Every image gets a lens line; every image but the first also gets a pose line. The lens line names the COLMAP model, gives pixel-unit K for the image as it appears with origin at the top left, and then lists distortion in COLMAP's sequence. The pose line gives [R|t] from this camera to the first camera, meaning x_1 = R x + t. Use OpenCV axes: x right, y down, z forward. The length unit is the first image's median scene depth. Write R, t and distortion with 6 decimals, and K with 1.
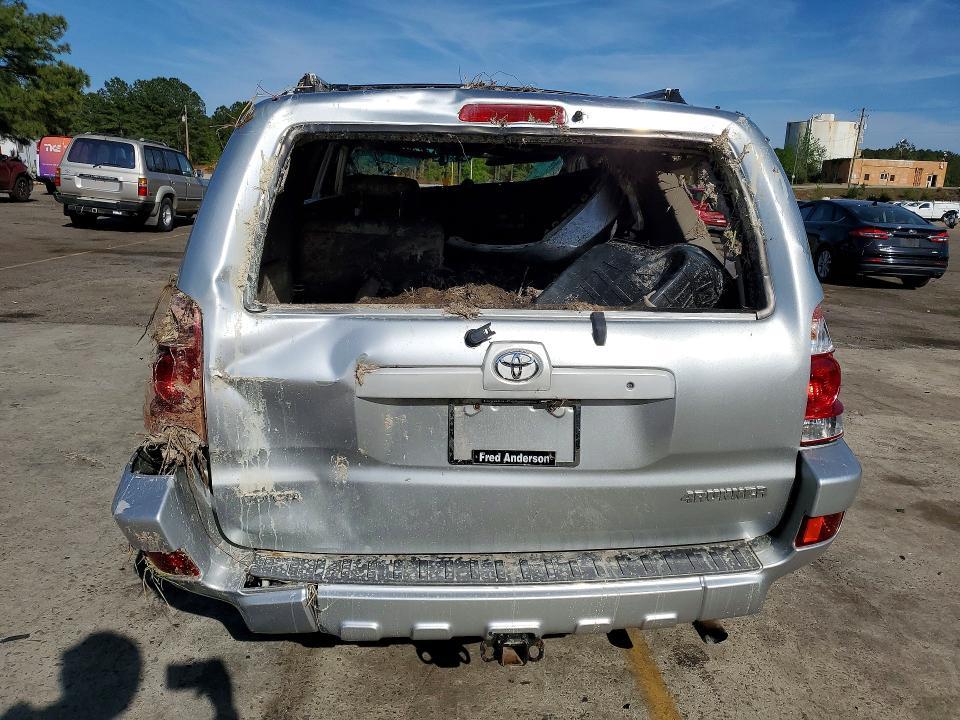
lens RADIAL K [[744.5, 0, 485.5], [0, 744.5, 354.5], [0, 0, 1]] dist [0.026305, -0.004280]
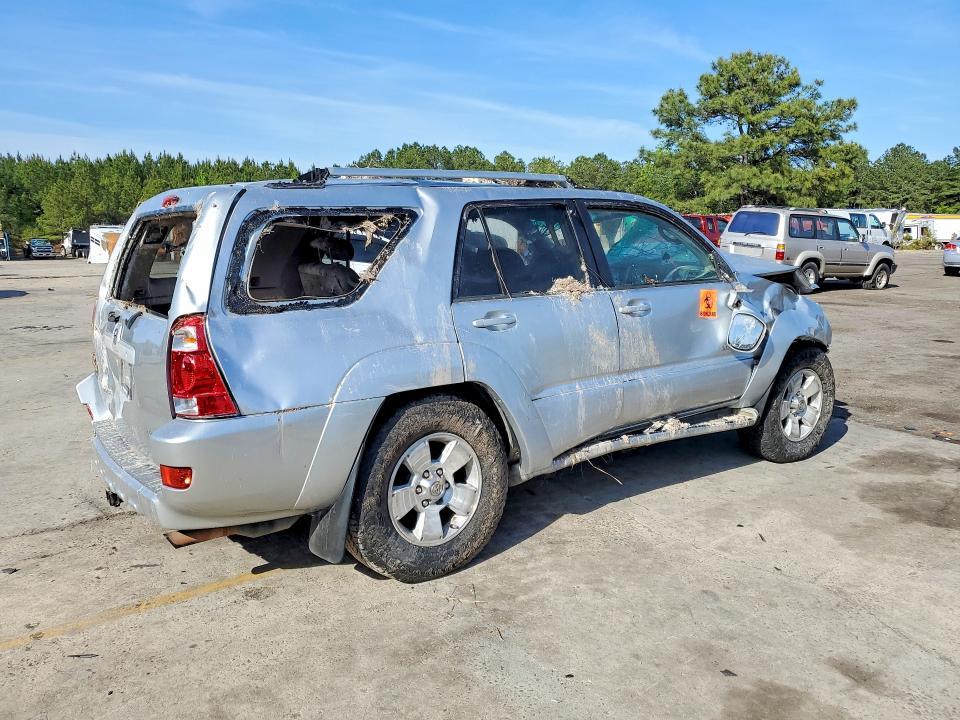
lens RADIAL K [[744.5, 0, 480.6], [0, 744.5, 358.9], [0, 0, 1]] dist [0.026305, -0.004280]
pose [[0.529280, 0.114241, -0.840721, 0.094923], [-0.184579, 0.982665, 0.017326, -0.005254], [0.828126, 0.146009, 0.541191, 0.035605]]
